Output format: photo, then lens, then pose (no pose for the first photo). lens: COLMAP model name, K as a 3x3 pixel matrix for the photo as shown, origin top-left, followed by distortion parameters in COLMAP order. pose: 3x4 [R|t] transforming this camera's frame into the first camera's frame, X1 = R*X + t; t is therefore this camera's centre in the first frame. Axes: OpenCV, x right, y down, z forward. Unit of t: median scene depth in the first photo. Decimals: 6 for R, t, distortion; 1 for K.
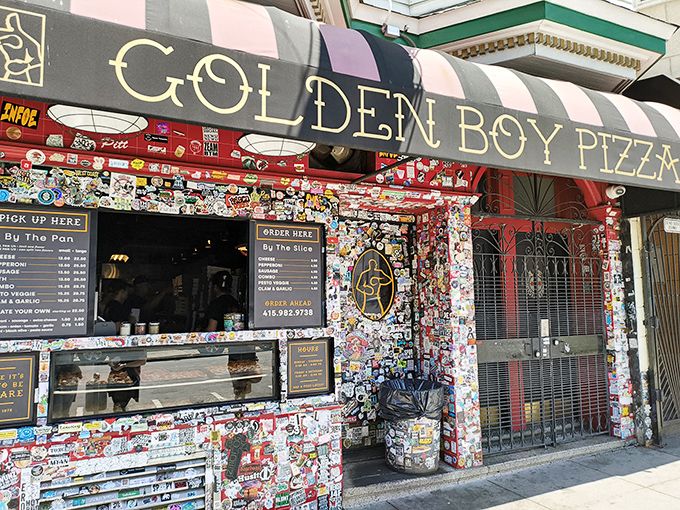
lens RADIAL K [[561.1, 0, 338.9], [0, 561.1, 250.4], [0, 0, 1]] dist [0.057222, -0.008669]
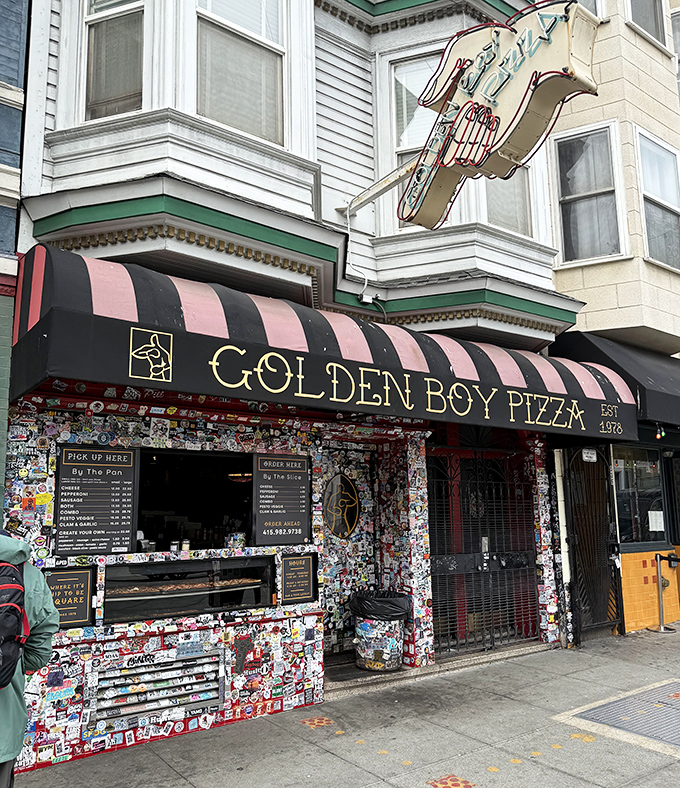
lens RADIAL K [[726.9, 0, 347.6], [0, 726.9, 390.0], [0, 0, 1]] dist [0.129785, -0.116521]
pose [[0.985743, 0.029735, 0.165611, -0.230249], [-0.016495, 0.996597, -0.080757, -0.070105], [-0.167449, 0.076874, 0.982879, -0.606142]]
